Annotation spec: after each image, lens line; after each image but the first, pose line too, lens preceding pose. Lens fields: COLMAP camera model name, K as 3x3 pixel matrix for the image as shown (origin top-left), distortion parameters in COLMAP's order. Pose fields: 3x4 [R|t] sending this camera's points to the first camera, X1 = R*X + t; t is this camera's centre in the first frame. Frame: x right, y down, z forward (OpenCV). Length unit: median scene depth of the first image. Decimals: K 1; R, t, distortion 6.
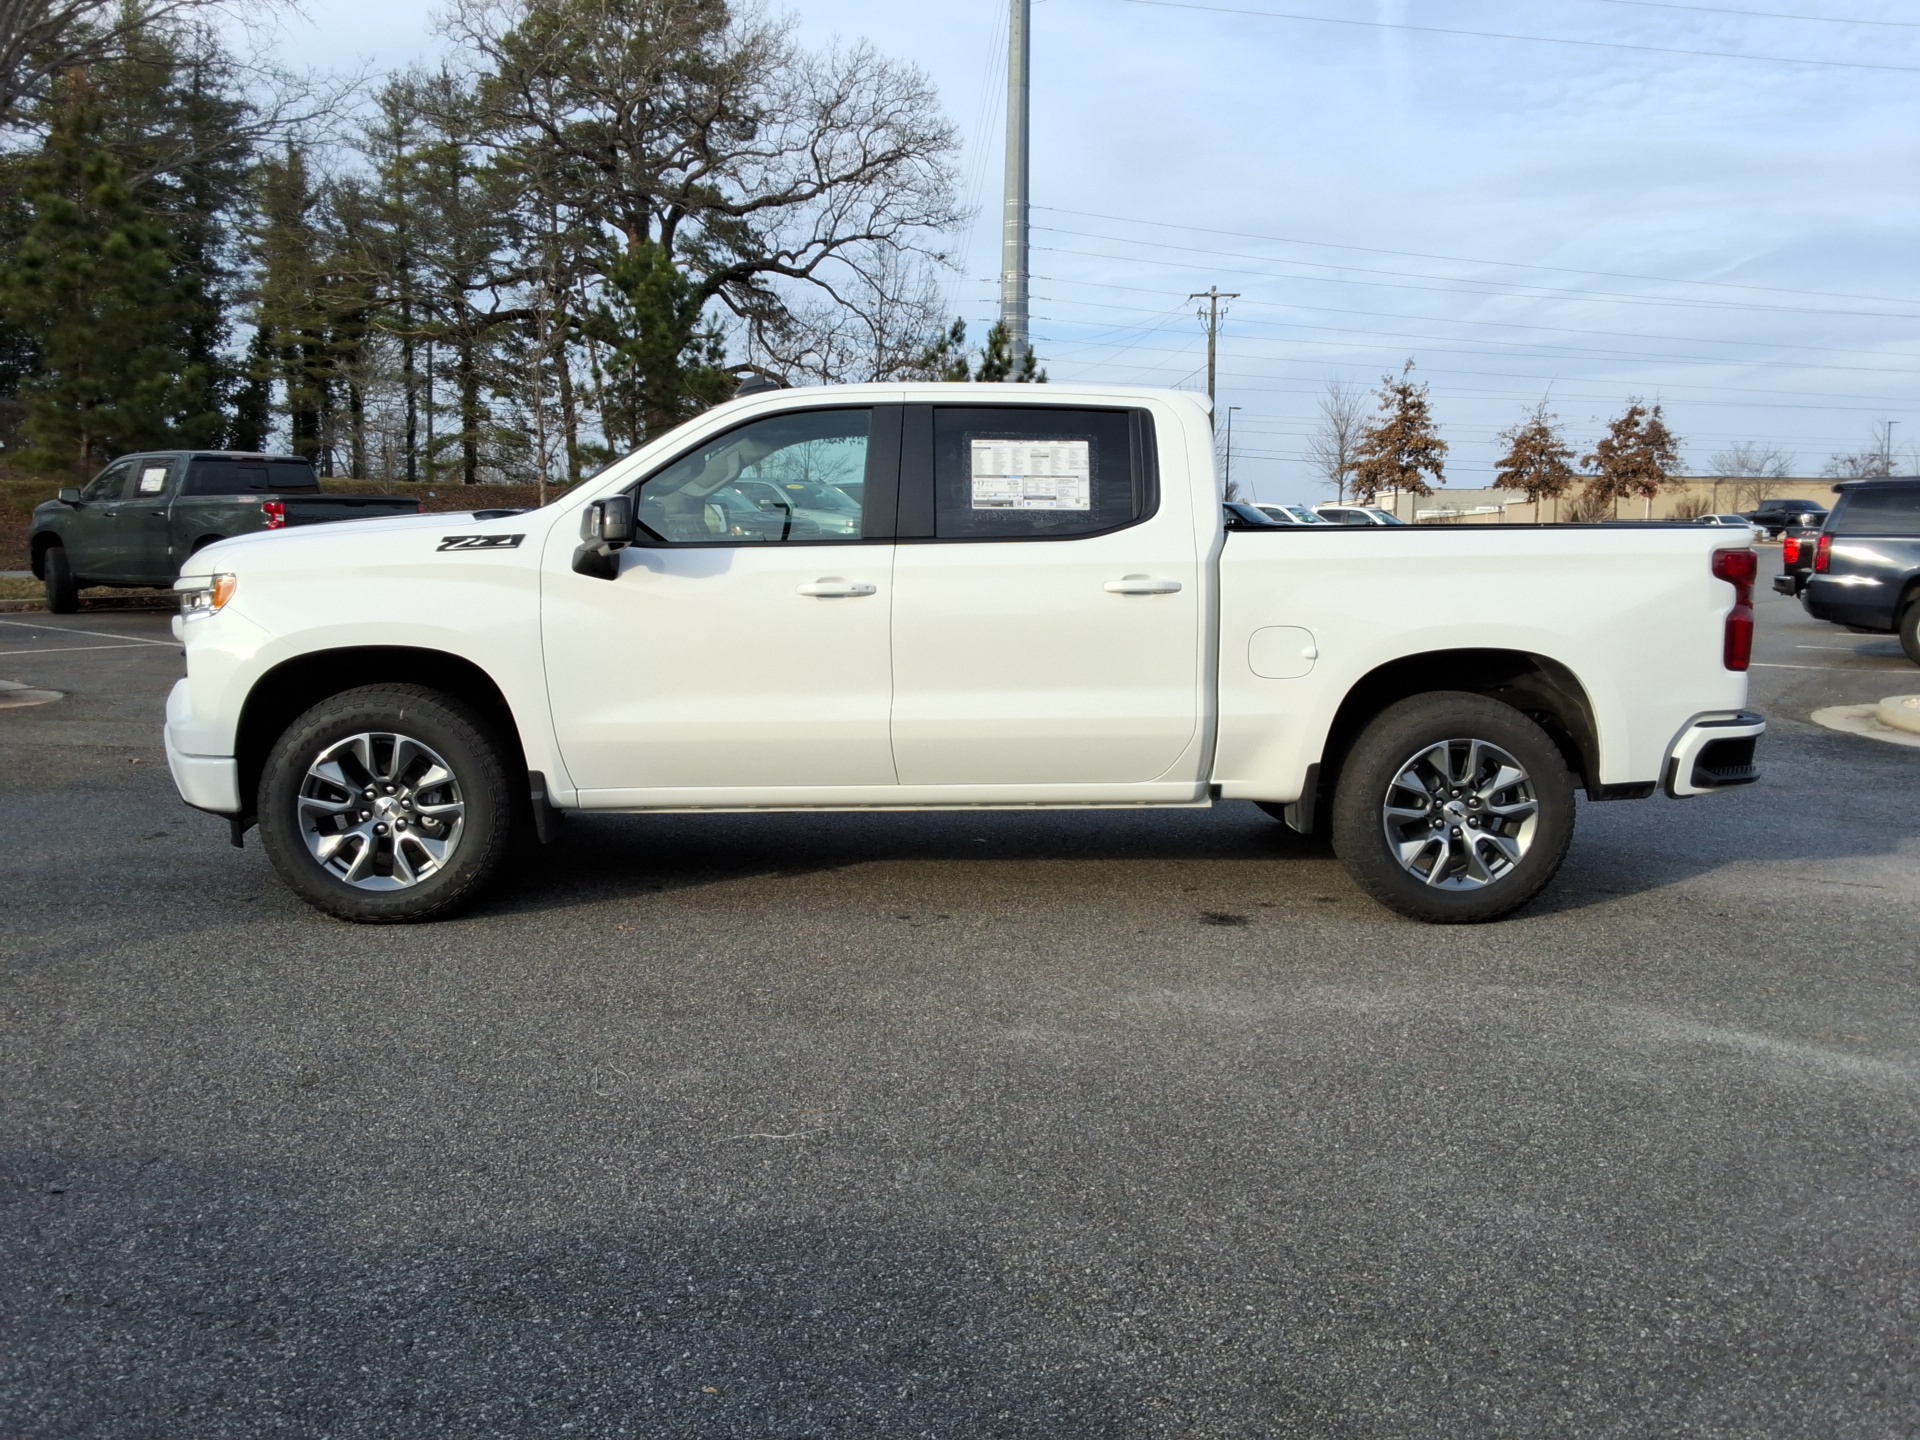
lens RADIAL K [[1546.4, 0, 977.7], [0, 1546.4, 726.5], [0, 0, 1]] dist [0.105044, -0.161447]
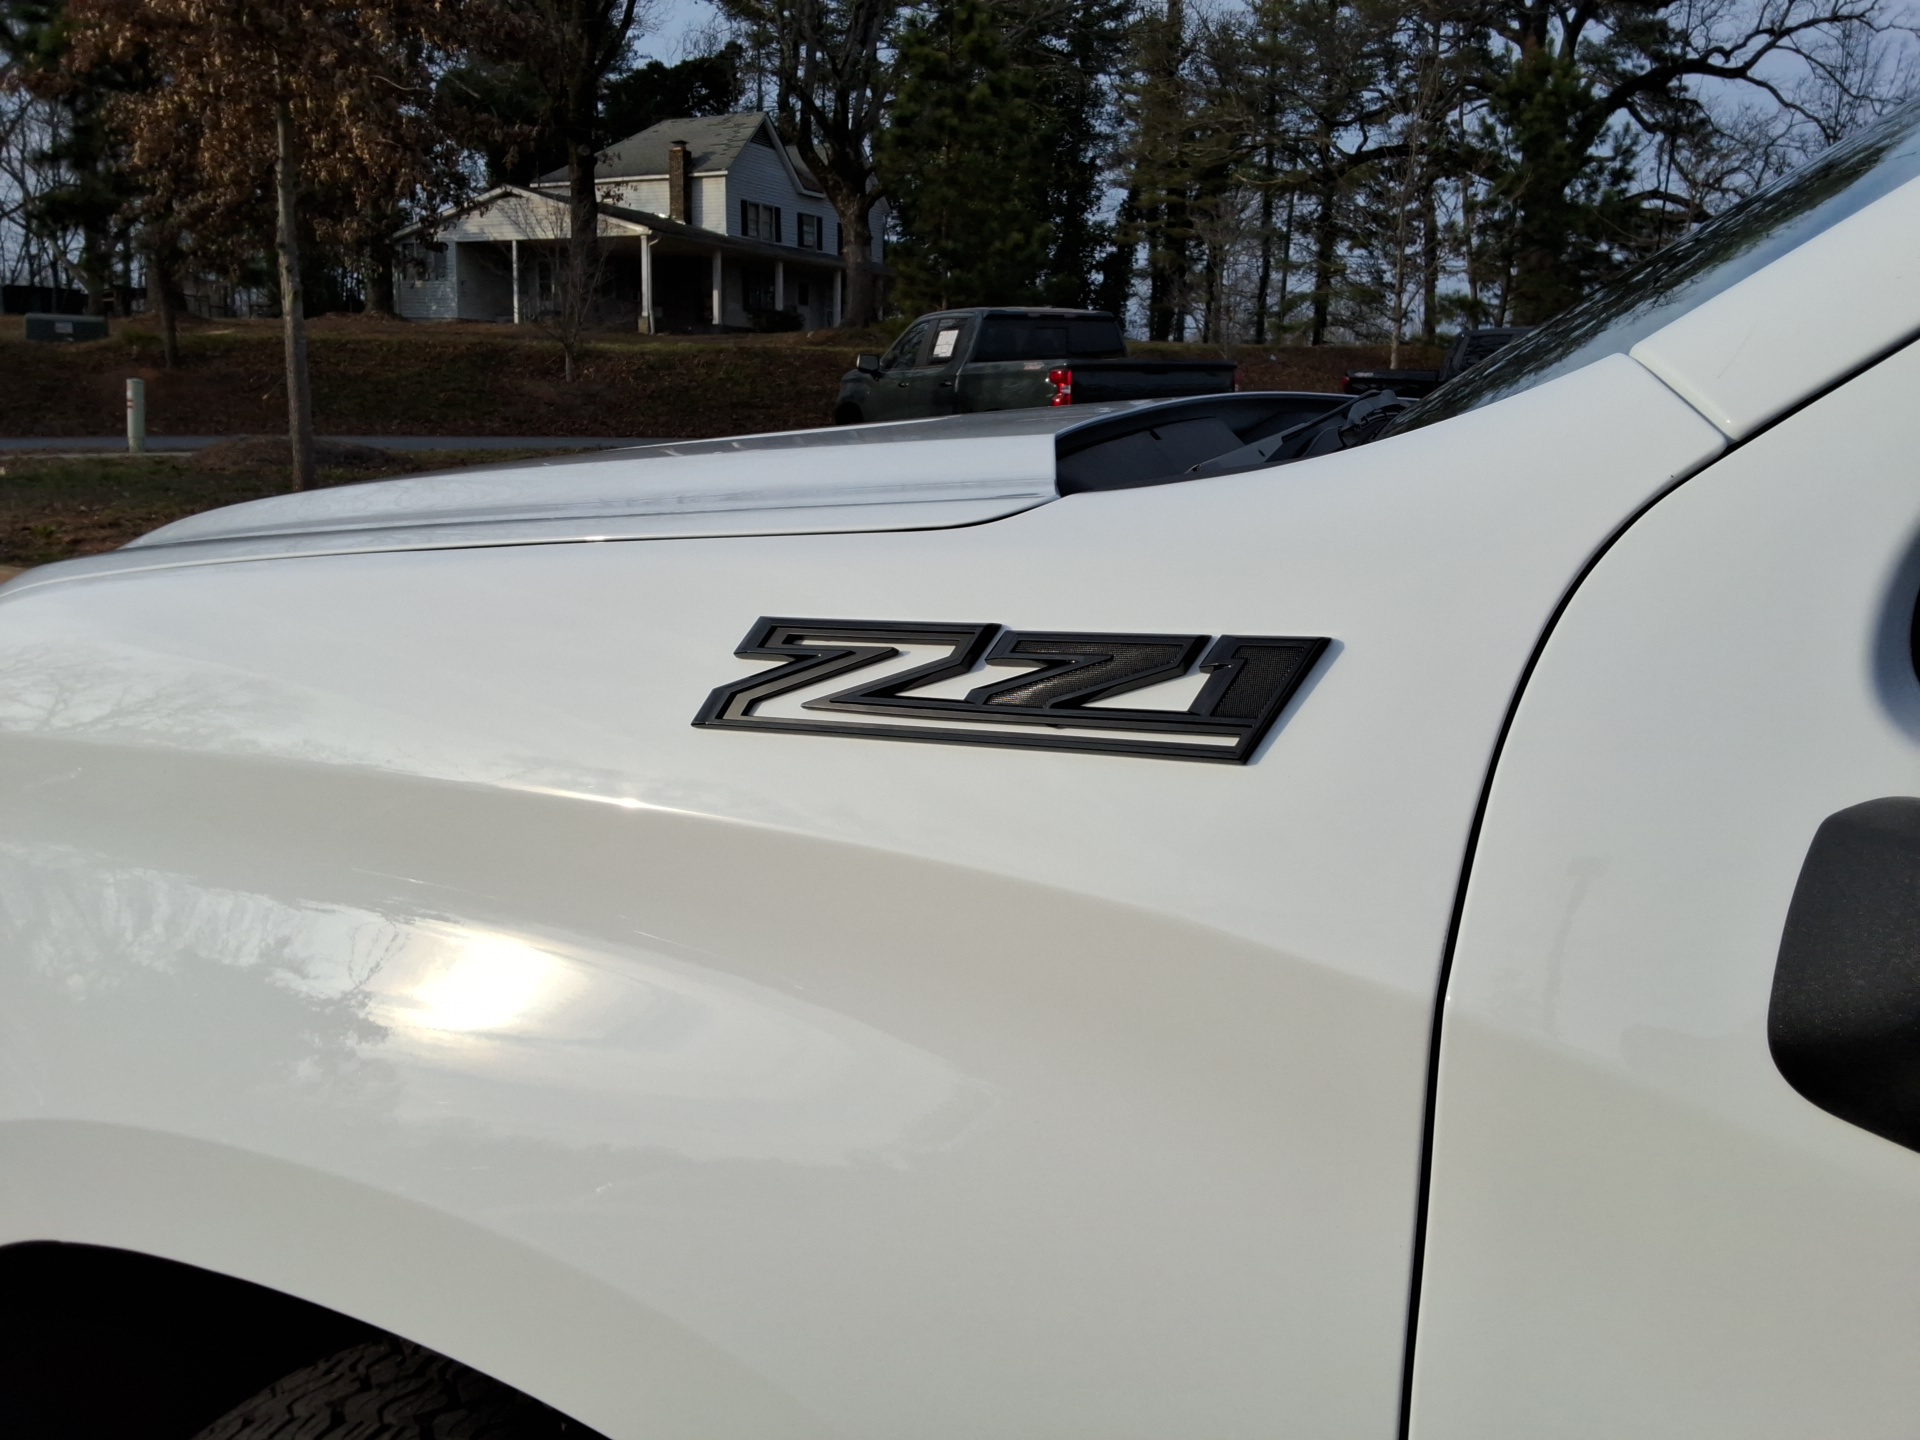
lens RADIAL K [[1546.4, 0, 988.1], [0, 1546.4, 722.3], [0, 0, 1]] dist [0.105044, -0.161447]
pose [[0.870388, 0.104272, -0.481199, -0.030929], [-0.064283, 0.993018, 0.098906, -0.015316], [0.488152, -0.055154, 0.871014, 0.107160]]
